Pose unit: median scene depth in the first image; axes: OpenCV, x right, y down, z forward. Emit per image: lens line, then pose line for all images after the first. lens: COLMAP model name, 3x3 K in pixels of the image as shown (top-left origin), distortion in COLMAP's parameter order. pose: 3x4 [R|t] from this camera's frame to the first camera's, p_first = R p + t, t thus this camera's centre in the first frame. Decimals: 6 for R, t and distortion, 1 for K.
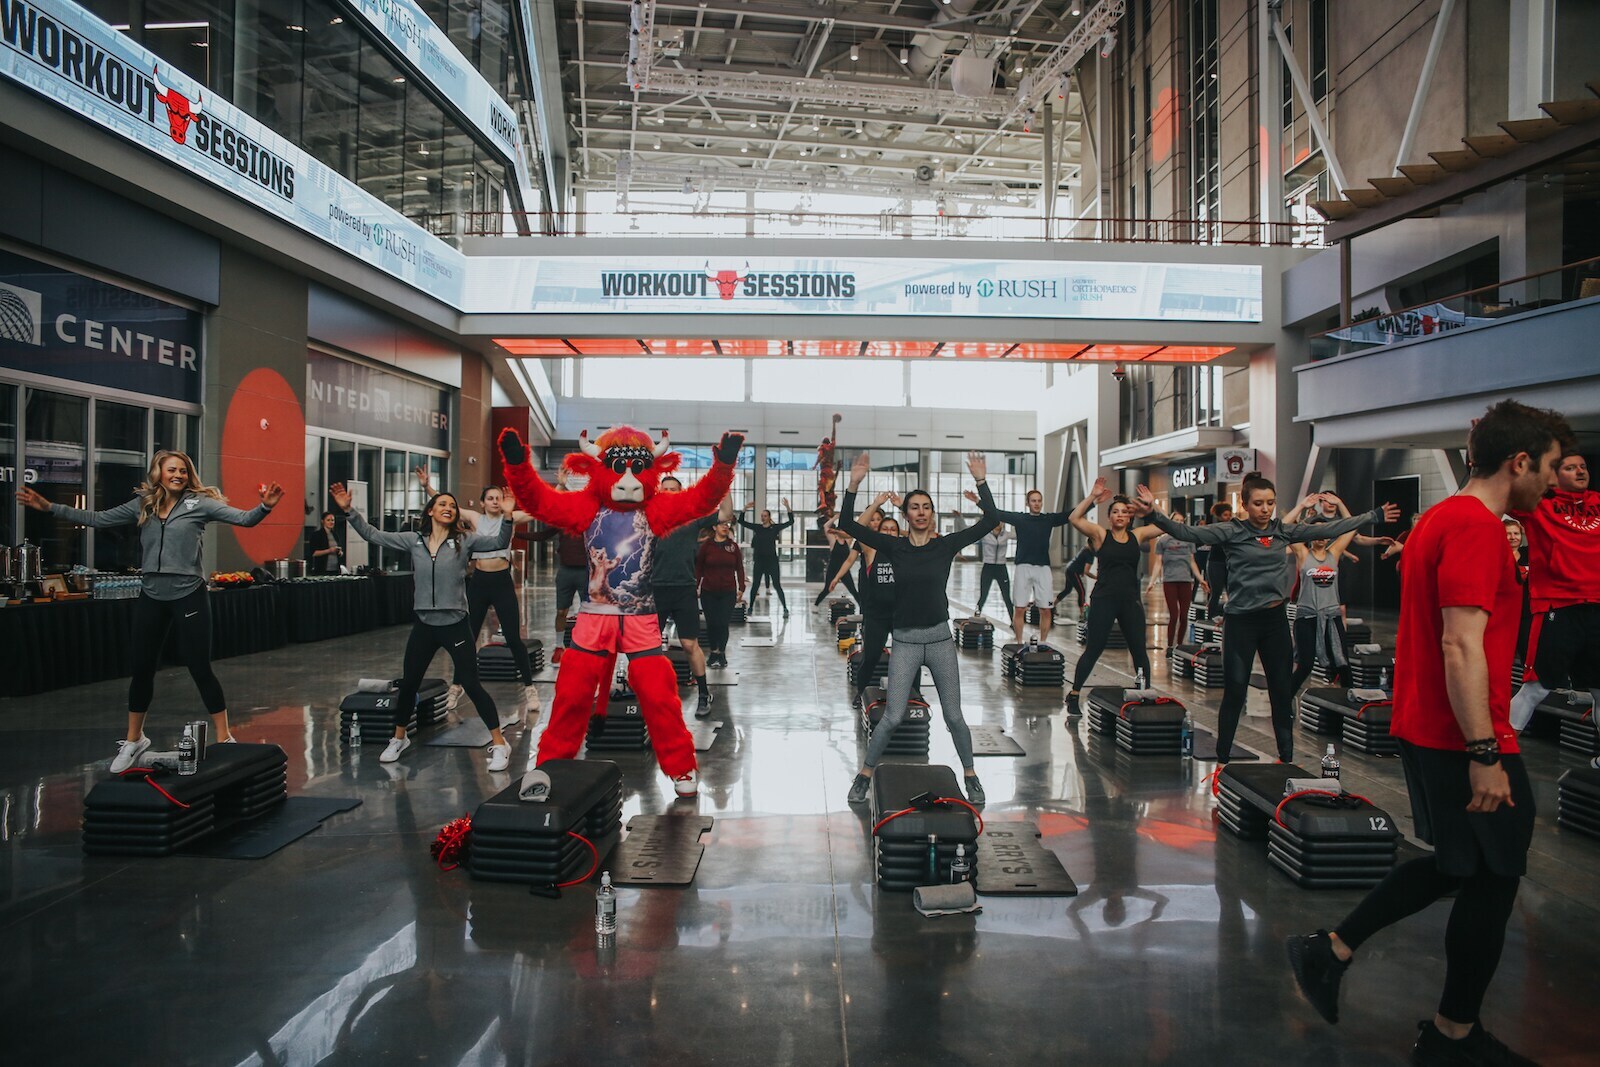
lens RADIAL K [[1085.5, 0, 800.0], [0, 1085.5, 533.5], [0, 0, 1]] dist [-0.122054, 0.096320]
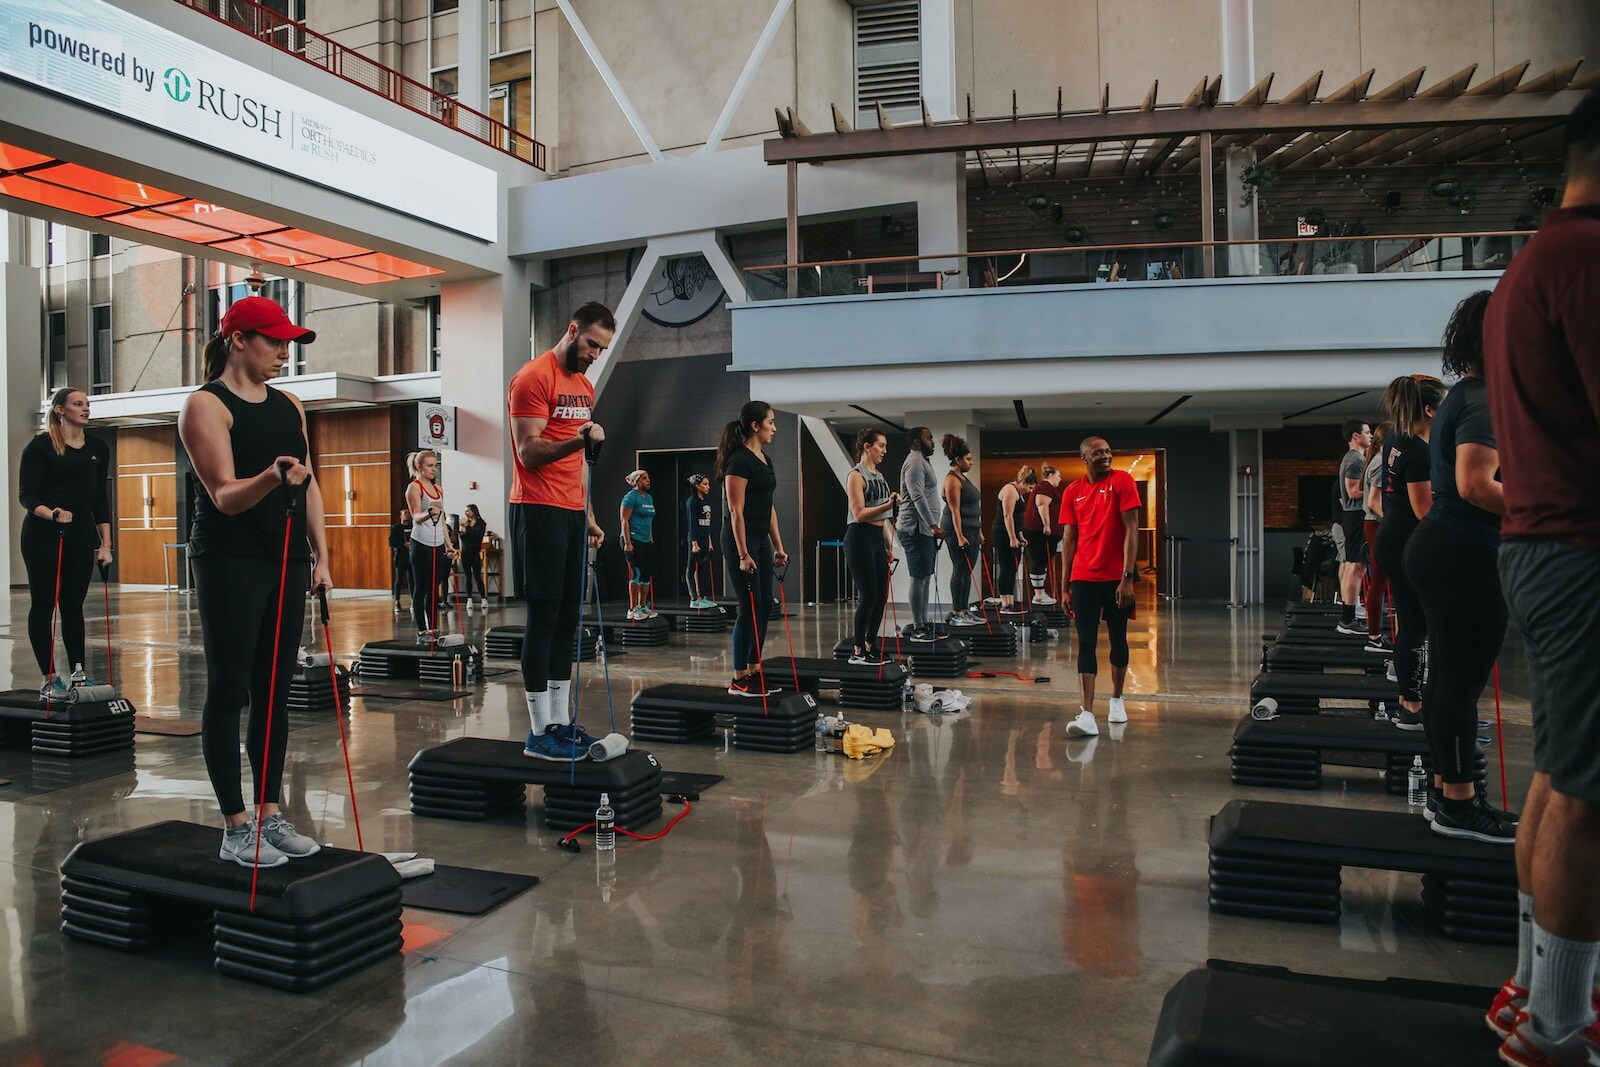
lens RADIAL K [[1127.2, 0, 800.0], [0, 1127.2, 533.5], [0, 0, 1]] dist [-0.121556, 0.101311]
pose [[0.403947, -0.018479, 0.914596, -0.213367], [0.014098, 0.999803, 0.013974, 0.004329], [-0.914674, 0.007250, 0.404128, 0.450449]]
